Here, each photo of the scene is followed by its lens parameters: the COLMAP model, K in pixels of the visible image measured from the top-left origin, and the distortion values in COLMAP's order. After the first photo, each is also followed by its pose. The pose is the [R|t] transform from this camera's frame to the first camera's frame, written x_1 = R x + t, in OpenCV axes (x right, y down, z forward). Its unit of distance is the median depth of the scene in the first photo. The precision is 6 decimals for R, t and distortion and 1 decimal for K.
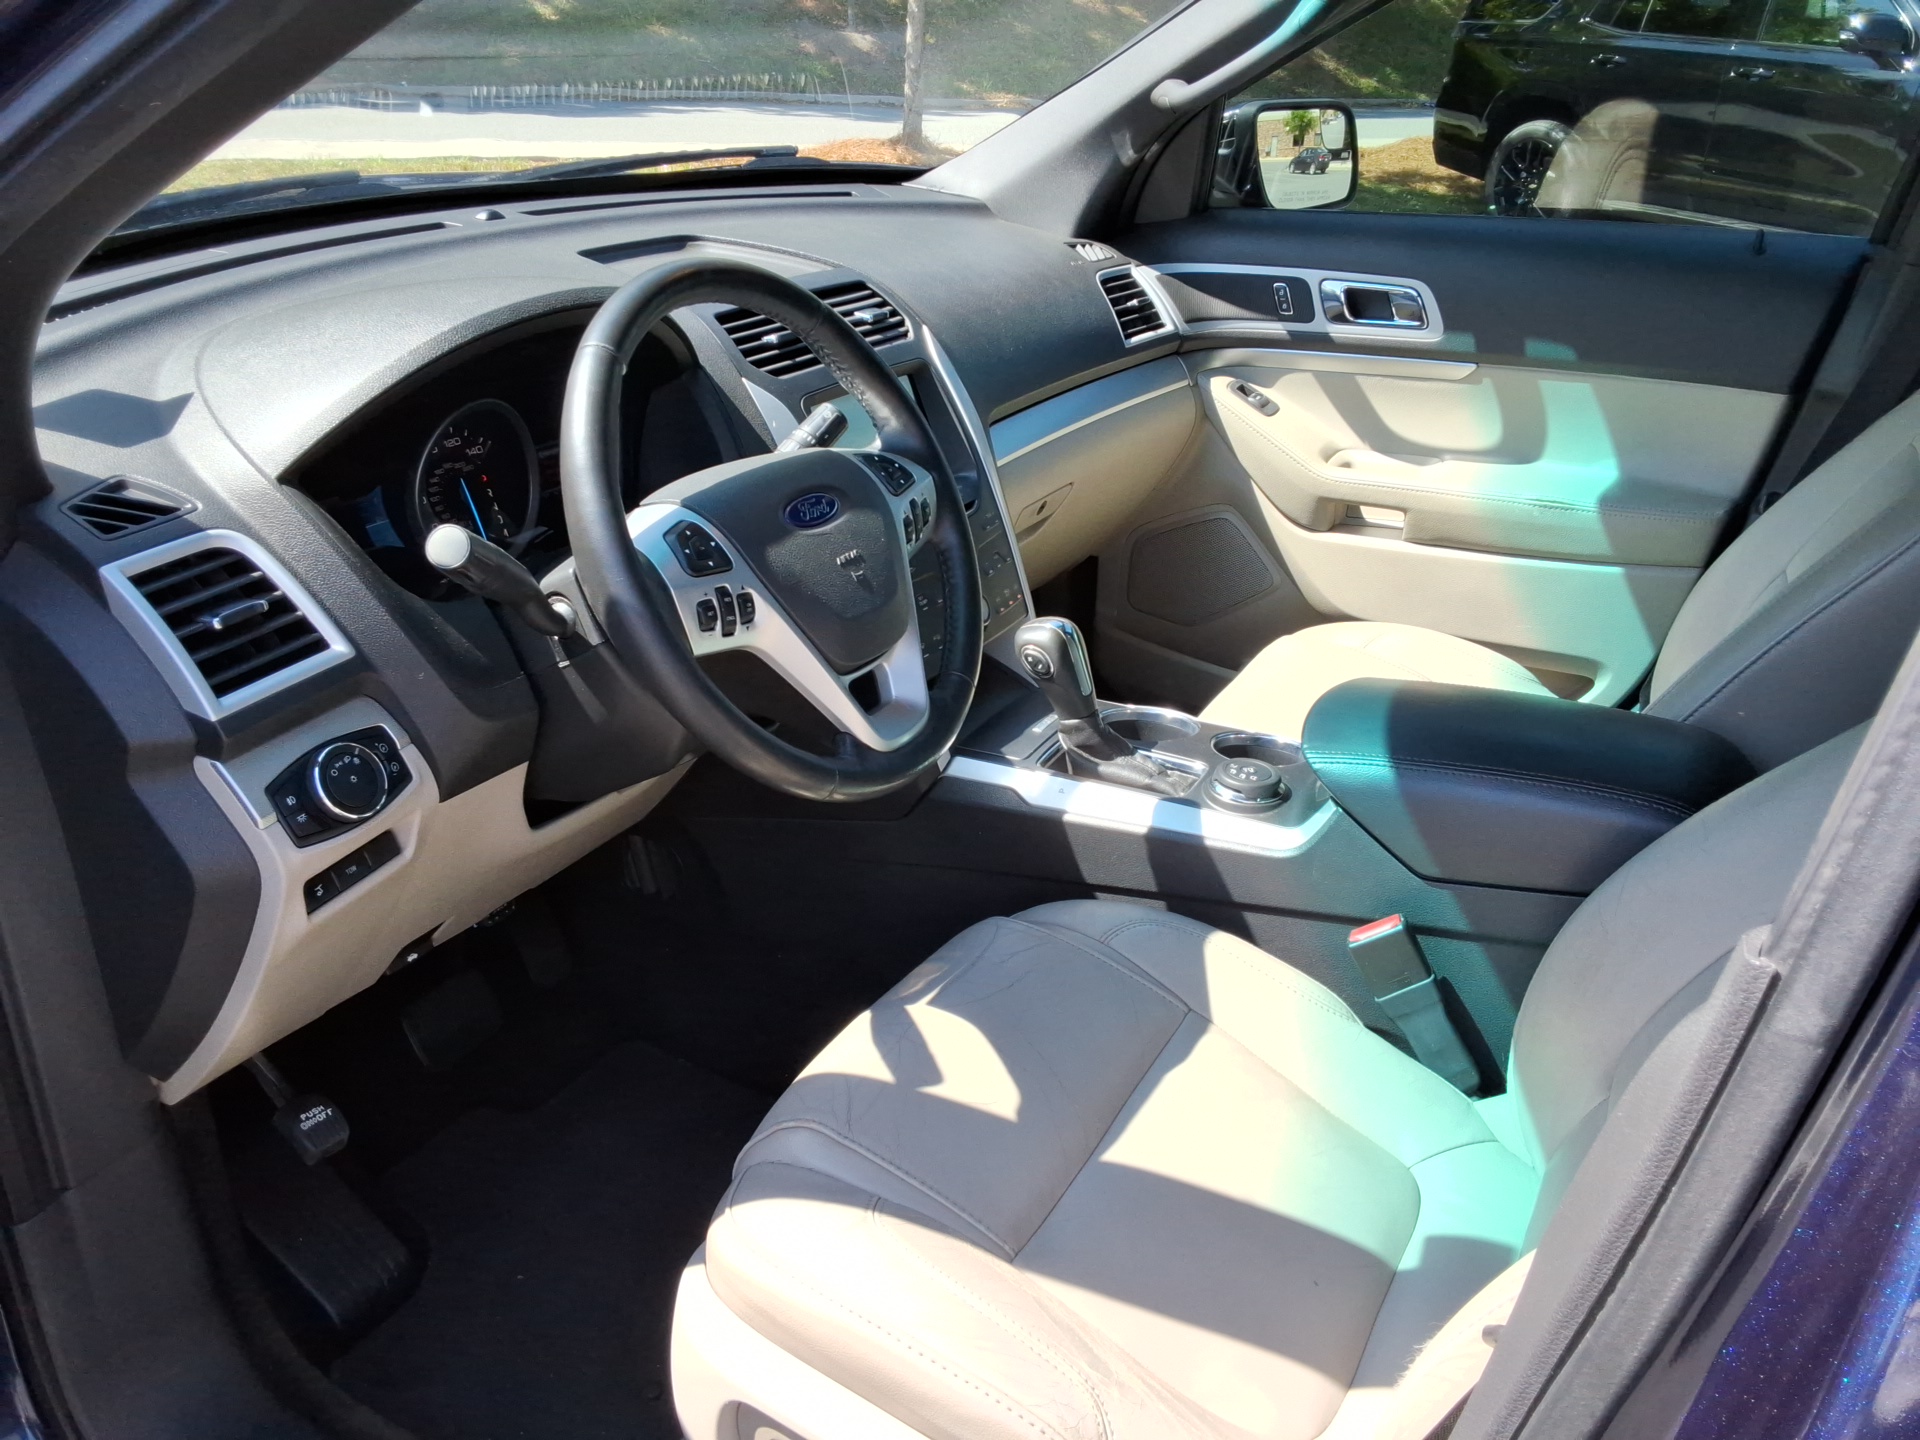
lens RADIAL K [[1549.0, 0, 971.9], [0, 1549.0, 707.5], [0, 0, 1]] dist [0.107765, -0.175655]
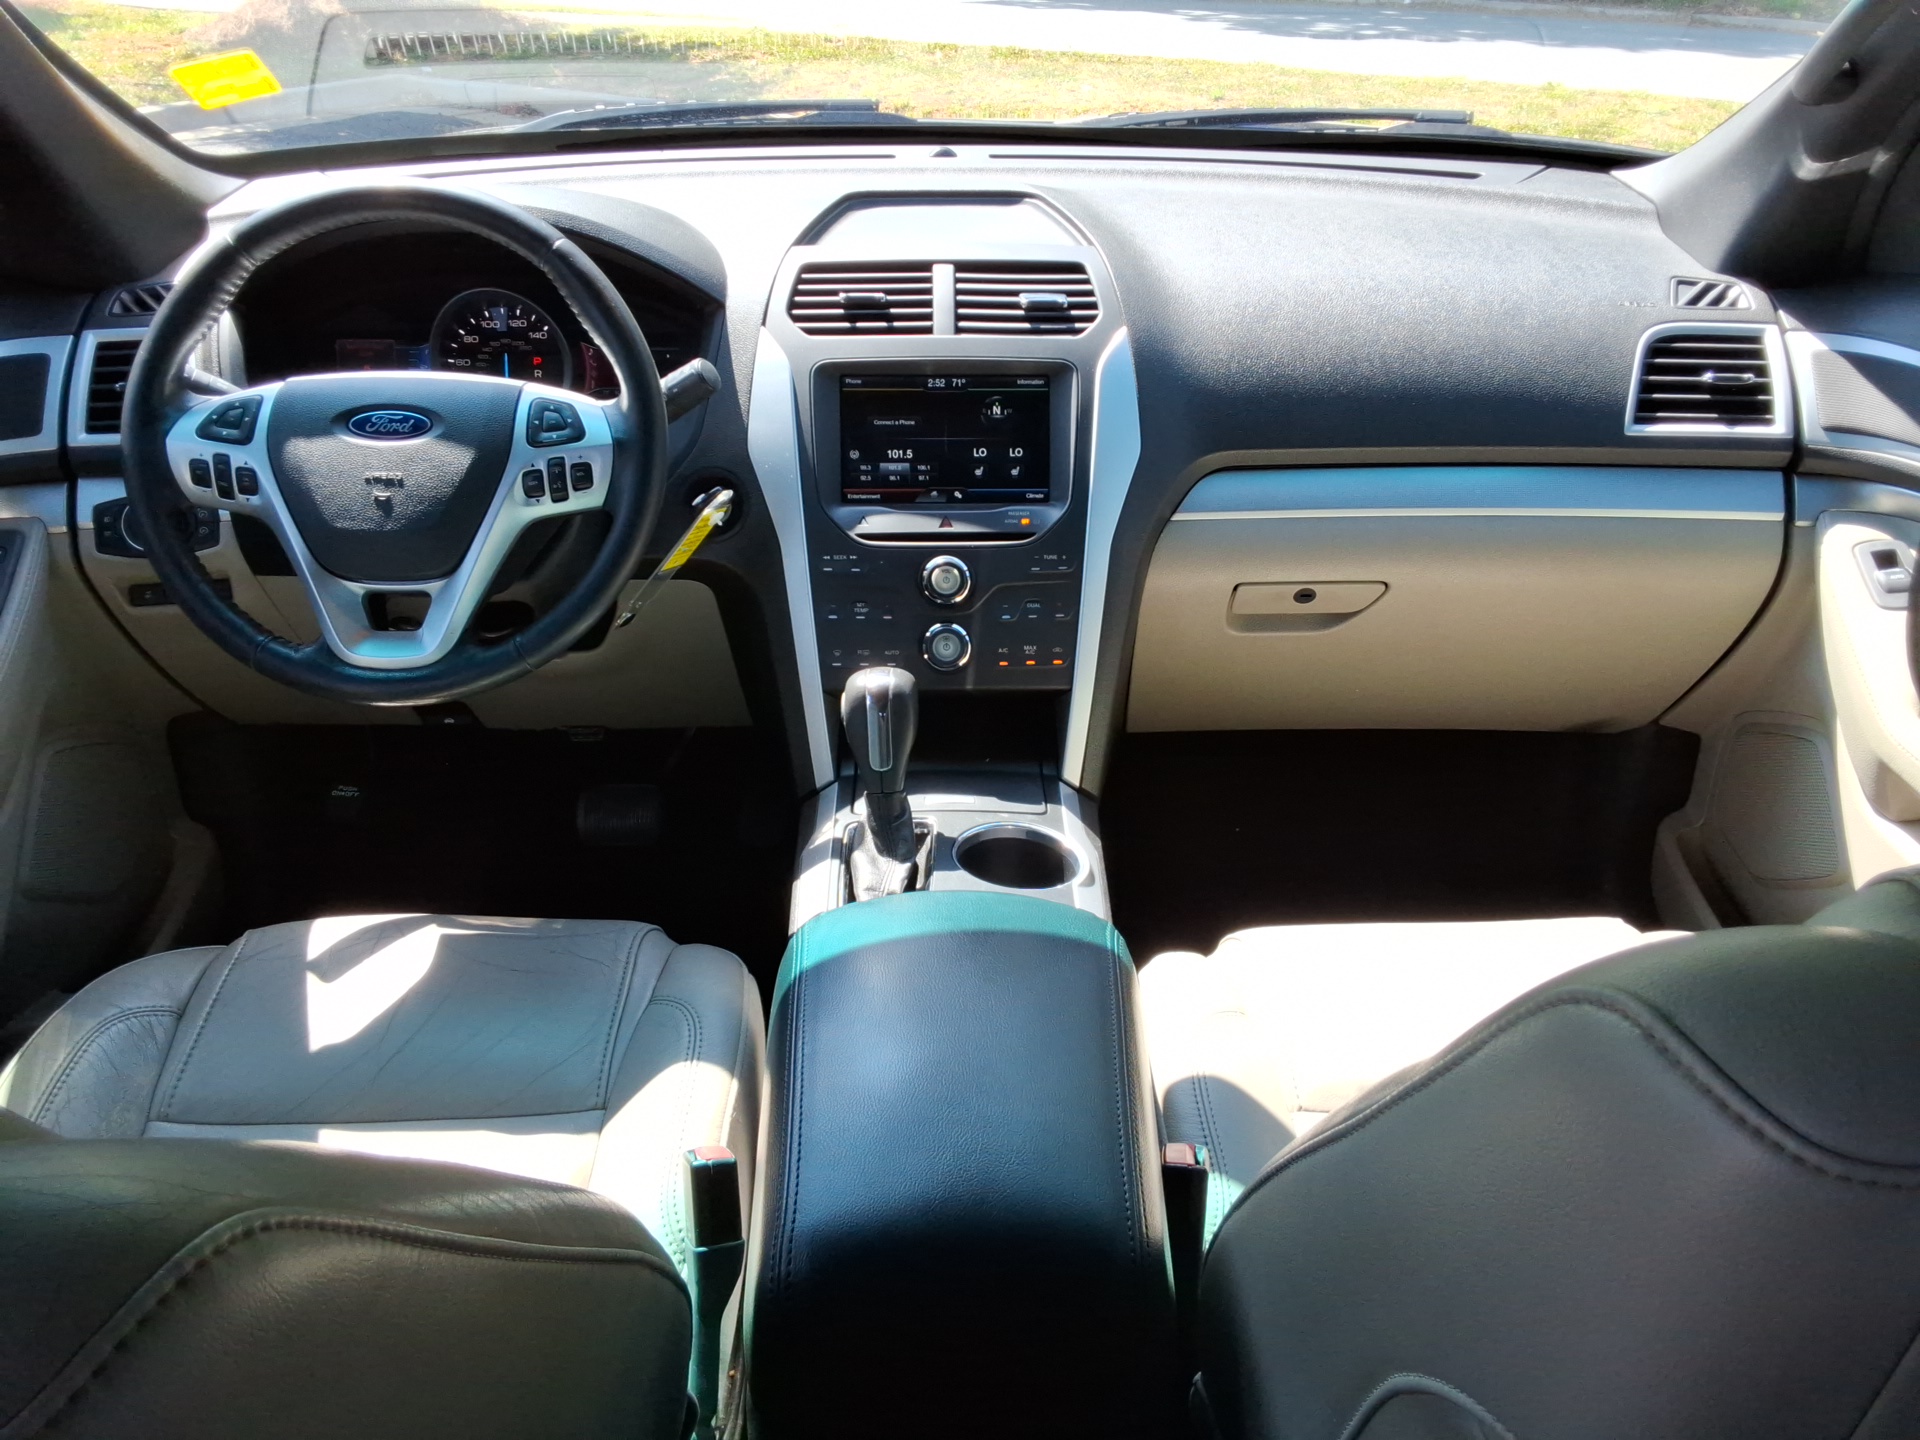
lens RADIAL K [[1549.0, 0, 993.3], [0, 1549.0, 718.6], [0, 0, 1]] dist [0.107765, -0.175655]
pose [[0.501721, 0.373430, -0.780273, 0.879907], [-0.345077, 0.913541, 0.215324, -0.276038], [0.793220, 0.161222, 0.587205, 0.643100]]
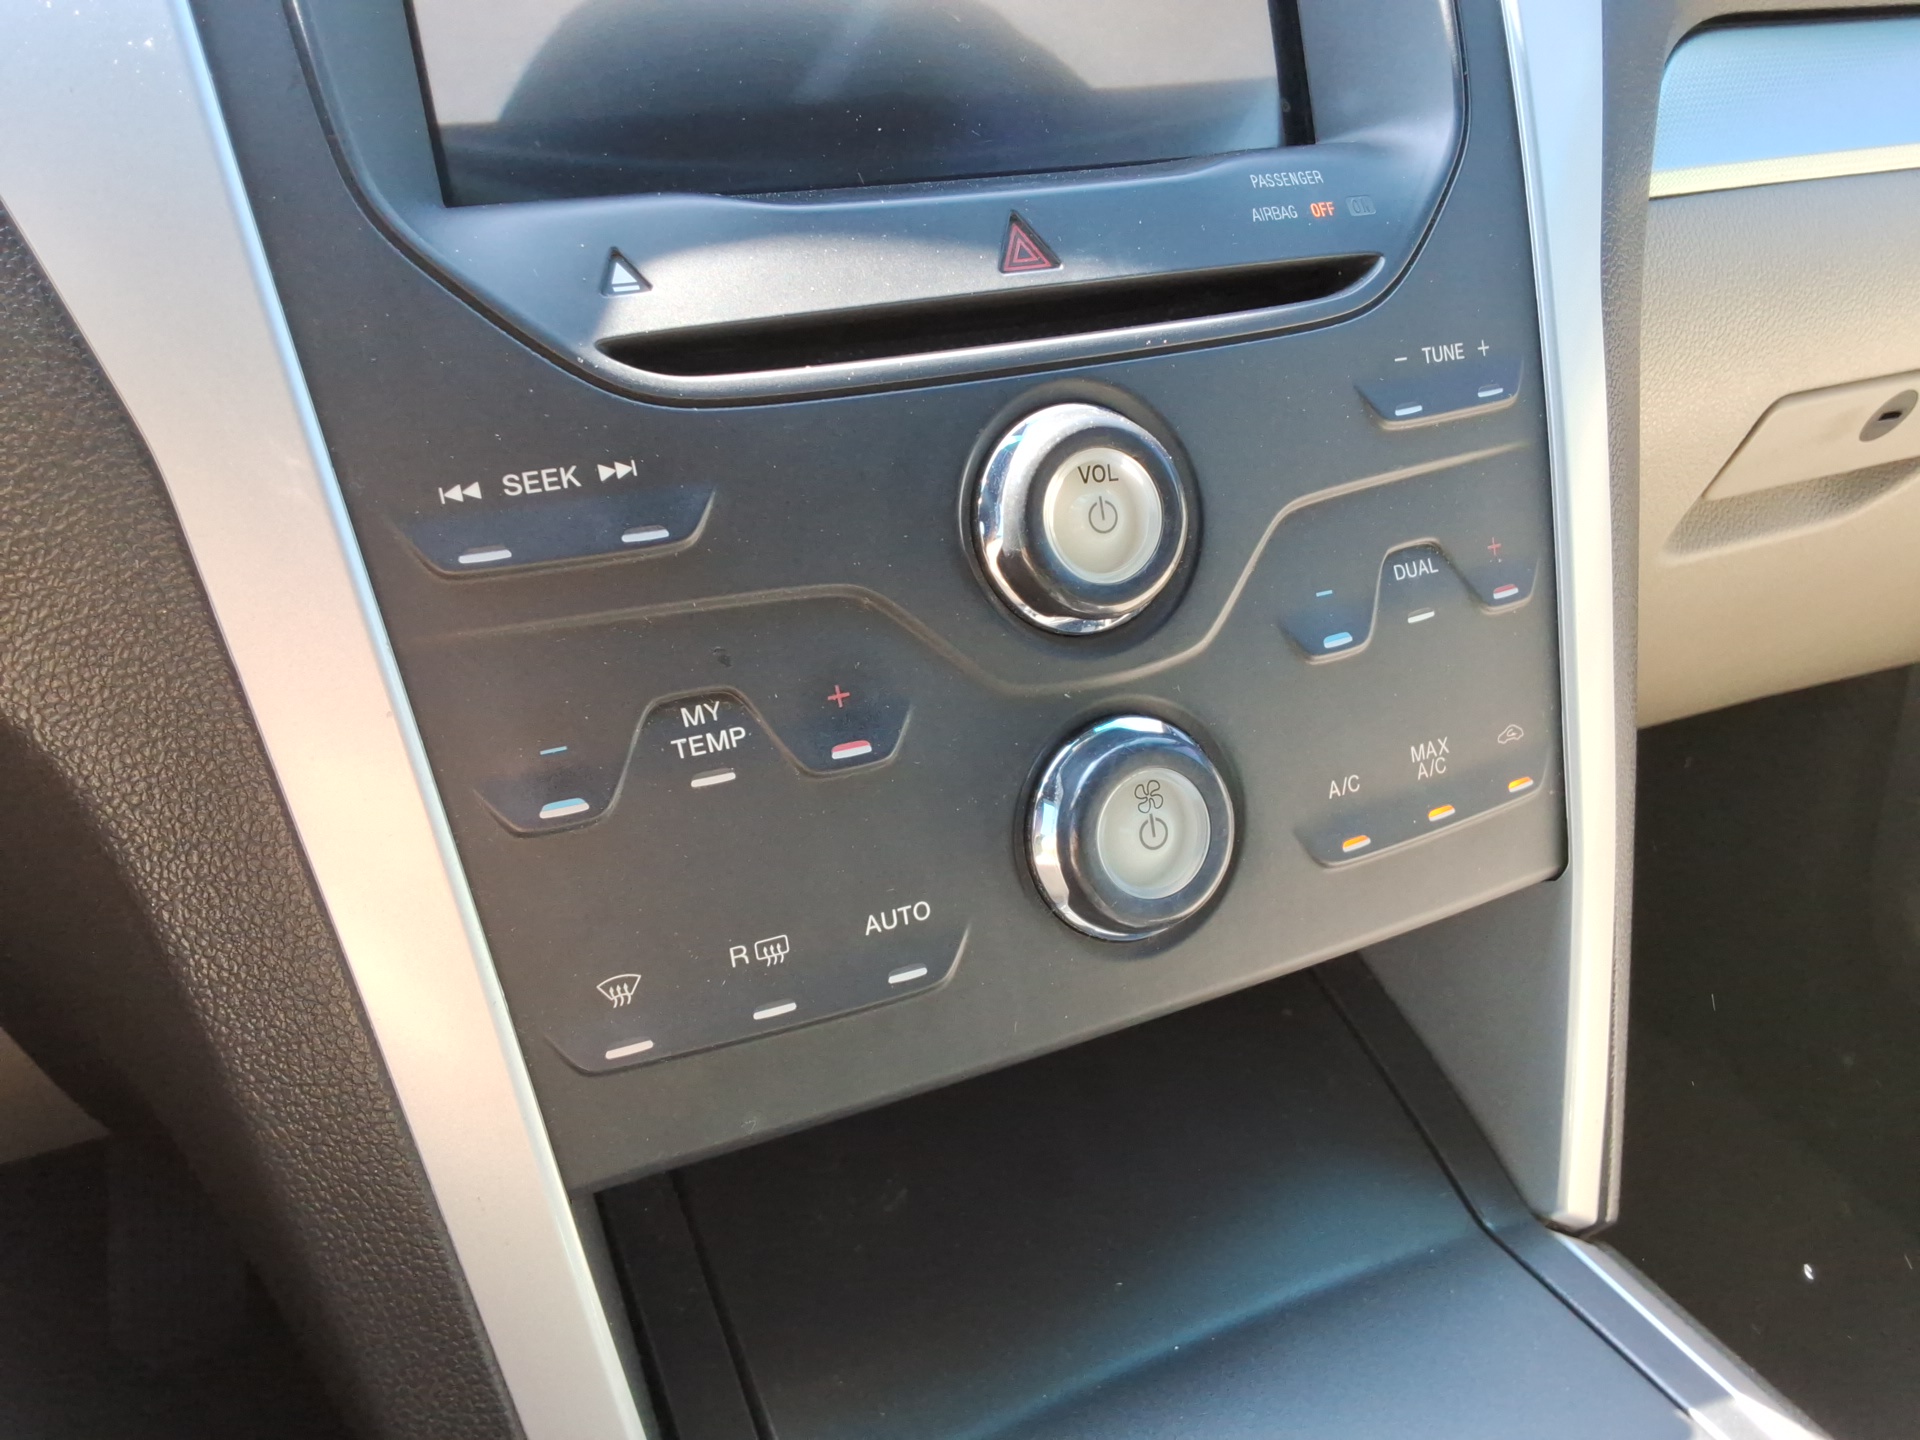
lens RADIAL K [[1549.0, 0, 979.0], [0, 1549.0, 702.3], [0, 0, 1]] dist [0.107765, -0.175655]
pose [[0.830800, 0.261591, -0.491264, 0.089768], [-0.228570, 0.965157, 0.127387, -0.119674], [0.507471, 0.006455, 0.861645, 1.033892]]
